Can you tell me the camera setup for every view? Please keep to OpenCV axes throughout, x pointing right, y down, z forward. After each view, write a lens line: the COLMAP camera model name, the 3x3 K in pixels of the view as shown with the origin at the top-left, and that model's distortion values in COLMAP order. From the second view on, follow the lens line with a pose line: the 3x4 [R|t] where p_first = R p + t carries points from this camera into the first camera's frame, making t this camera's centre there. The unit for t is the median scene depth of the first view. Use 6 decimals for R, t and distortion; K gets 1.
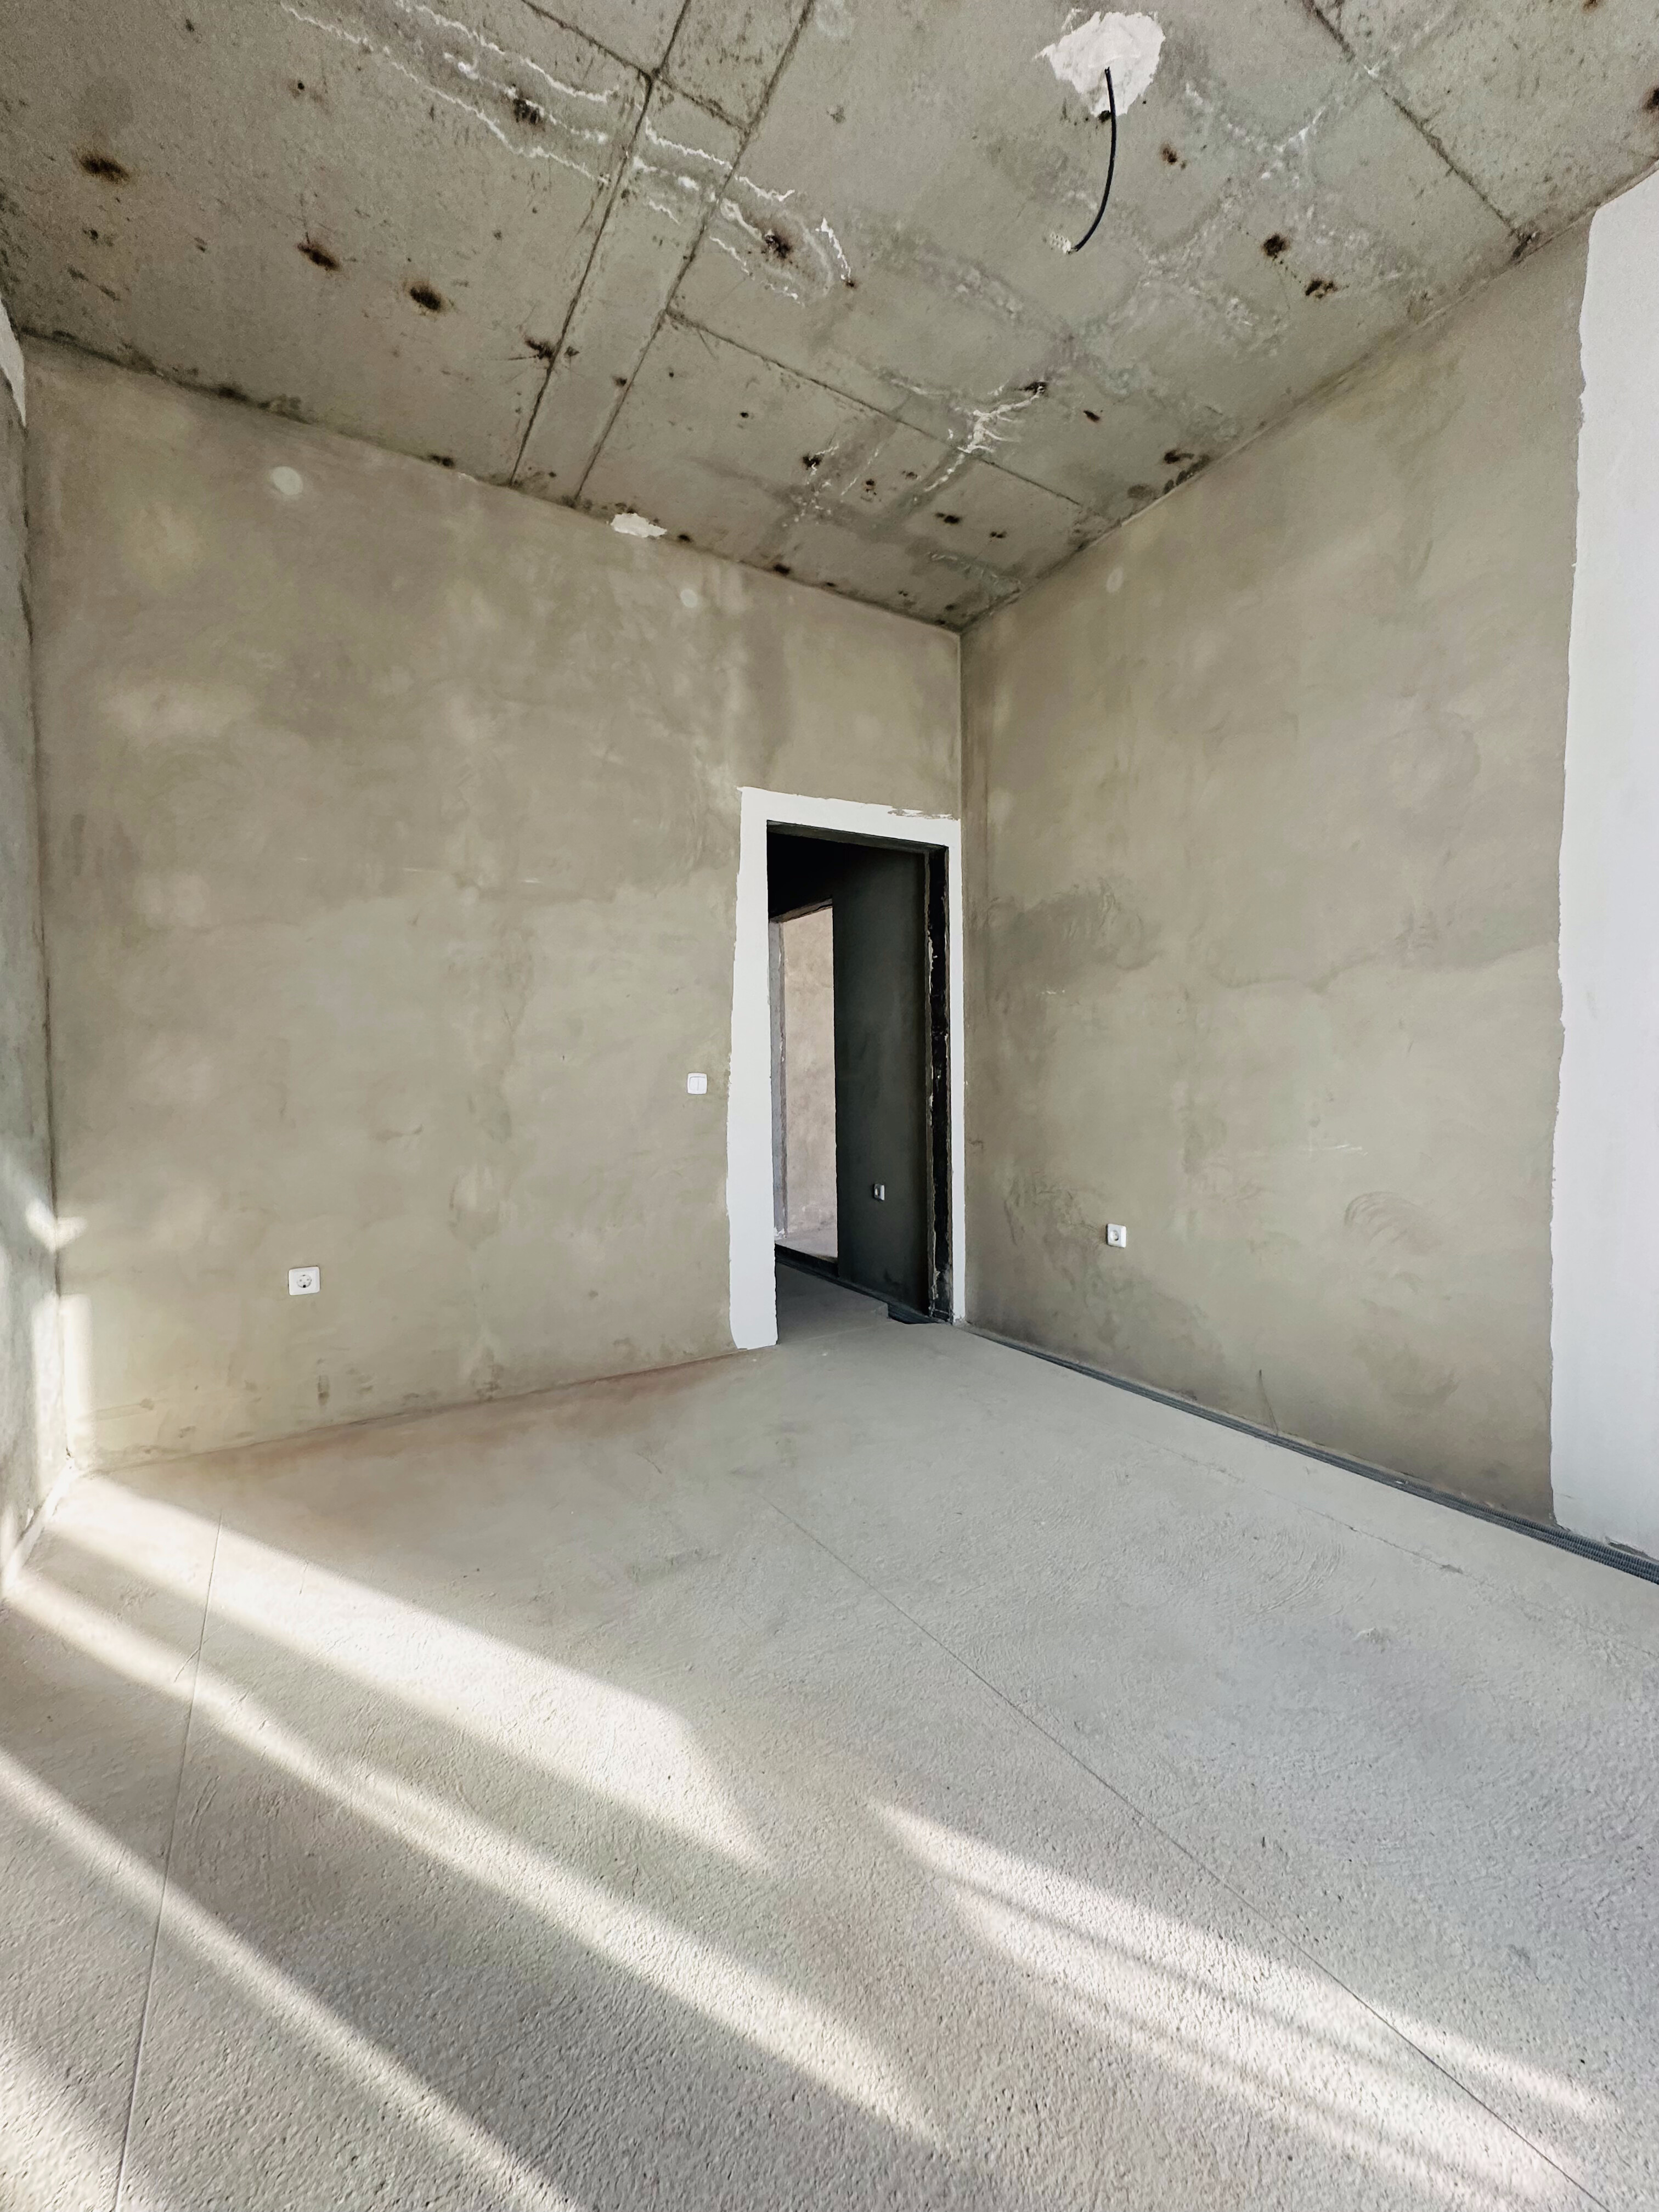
lens RADIAL K [[884.0, 0, 832.5], [0, 884.0, 1102.8], [0, 0, 1]] dist [-0.006430, 0.000745]
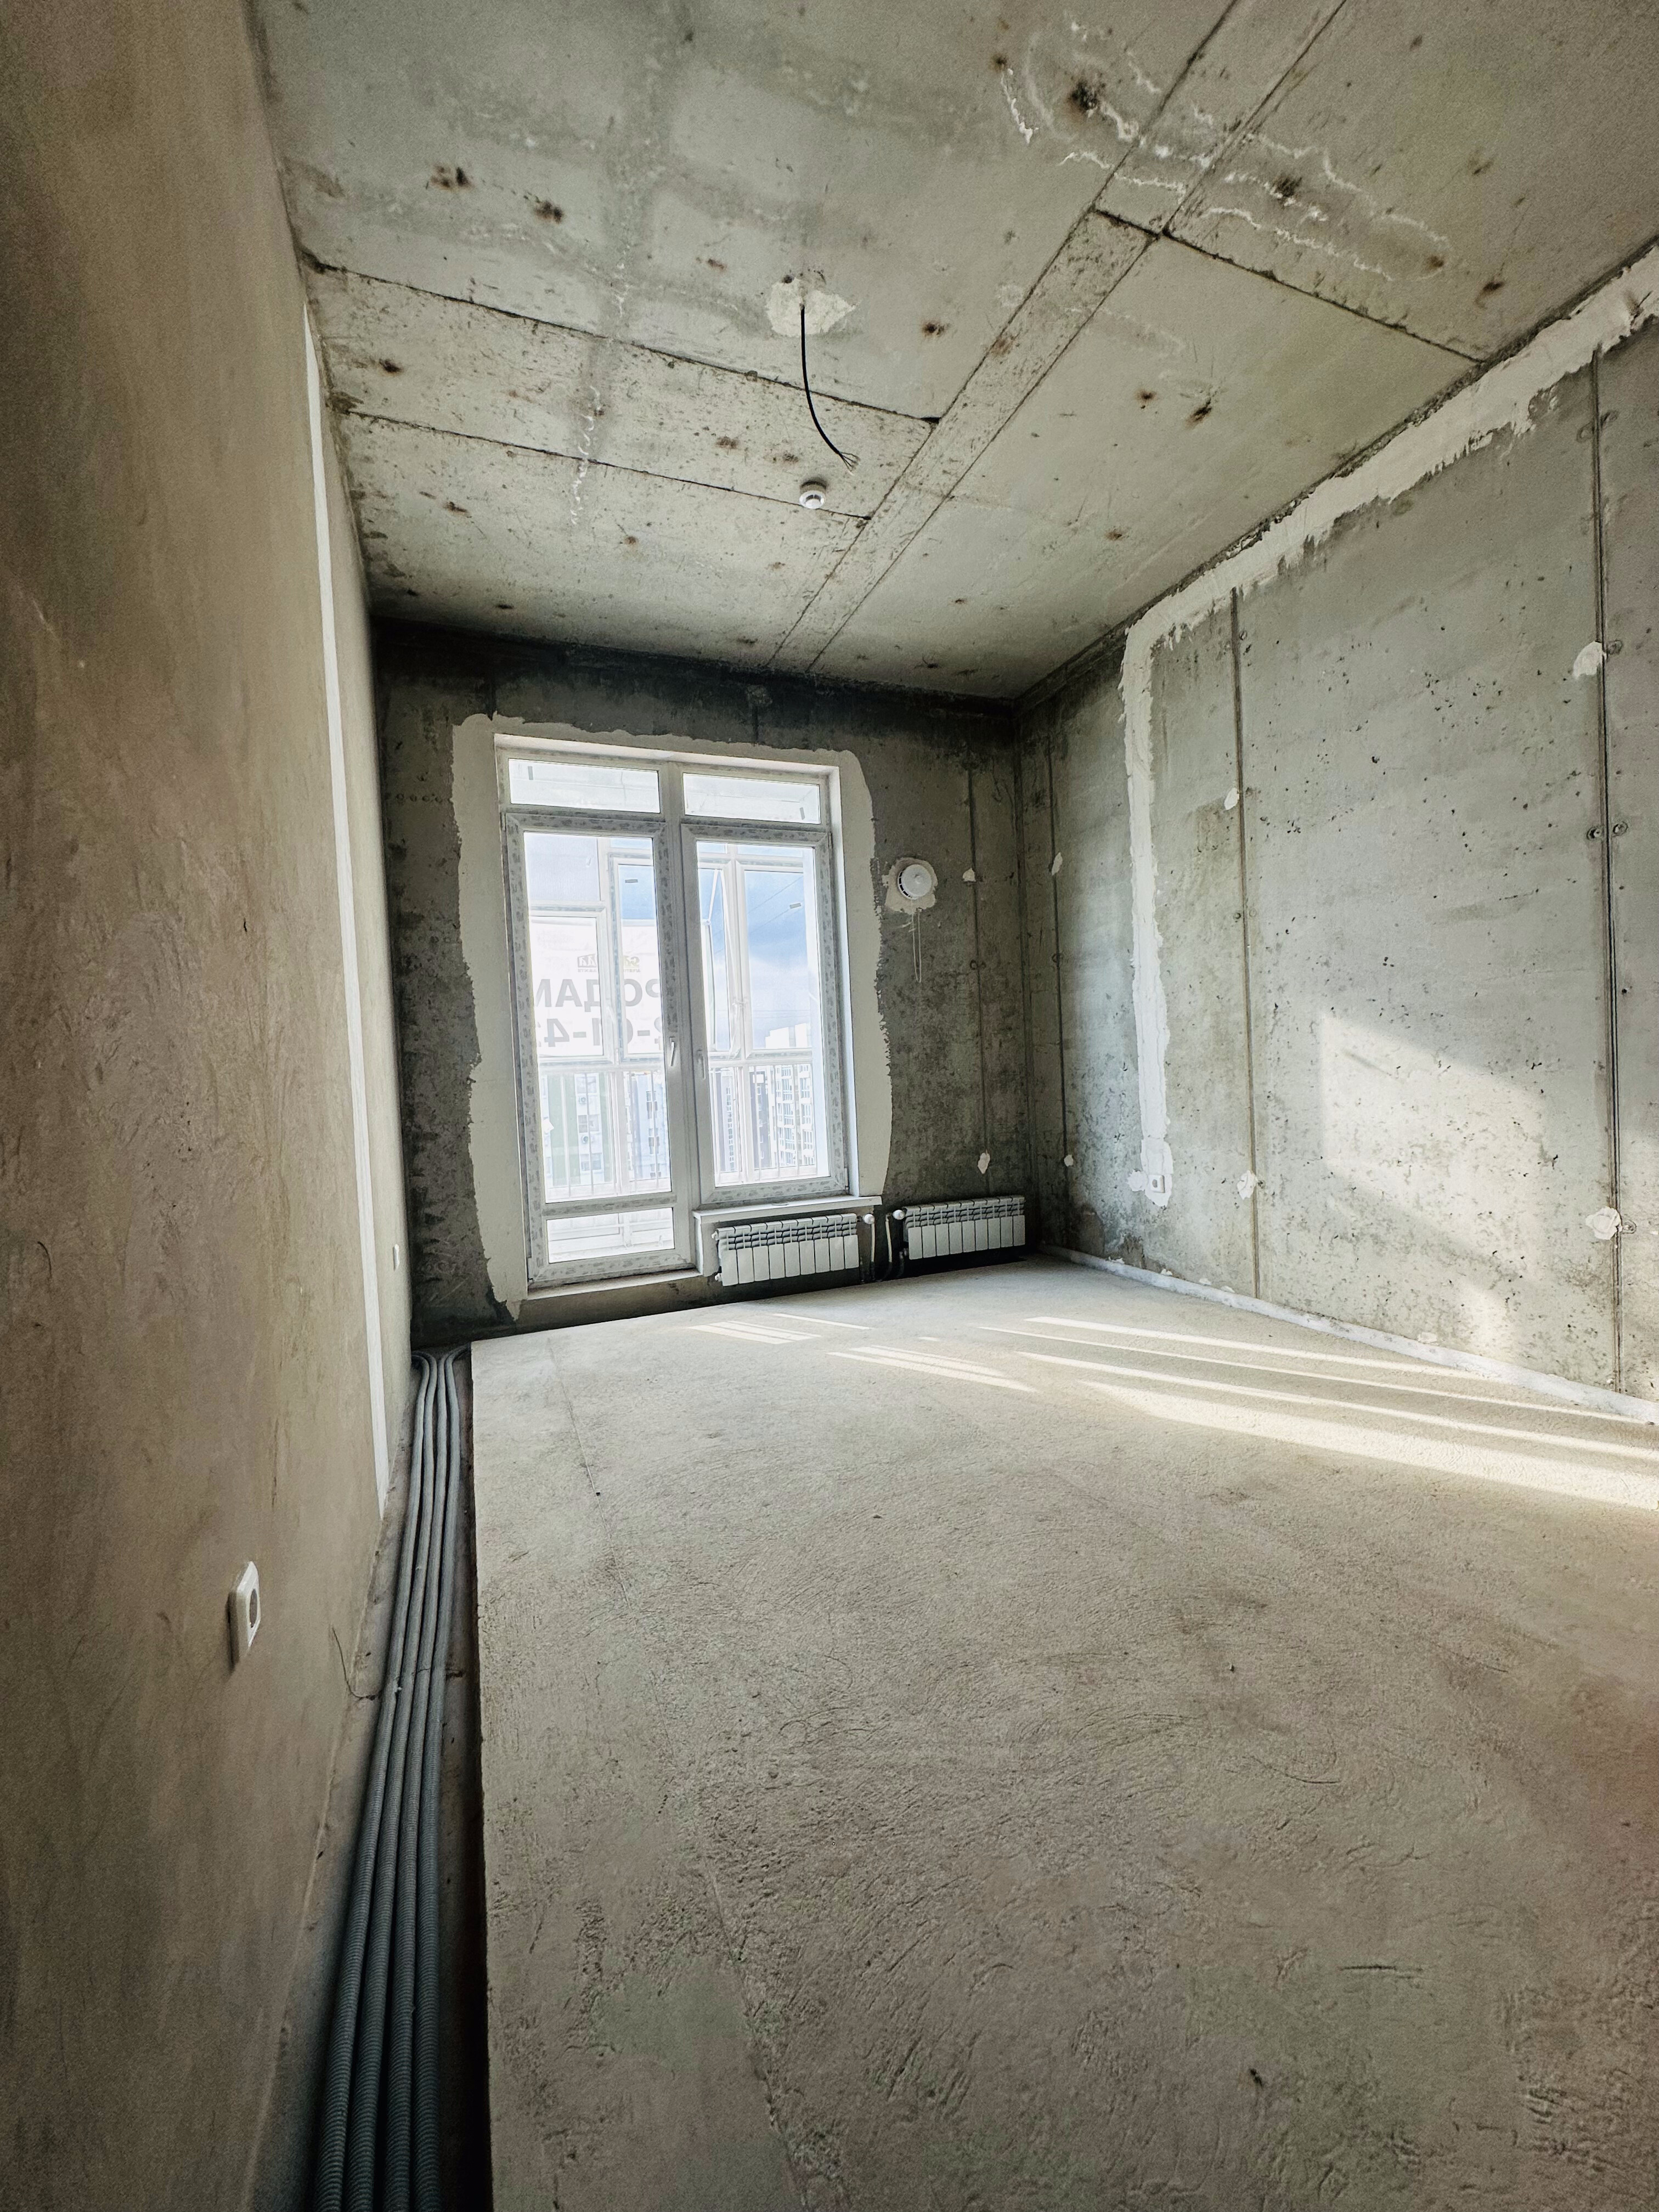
lens RADIAL K [[884.0, 0, 832.5], [0, 884.0, 1102.8], [0, 0, 1]] dist [-0.006430, 0.000745]
pose [[-0.985971, 0.056405, 0.157099, 0.112544], [0.066898, 0.995812, 0.062320, -0.049083], [-0.152926, 0.071956, -0.985615, 2.120532]]
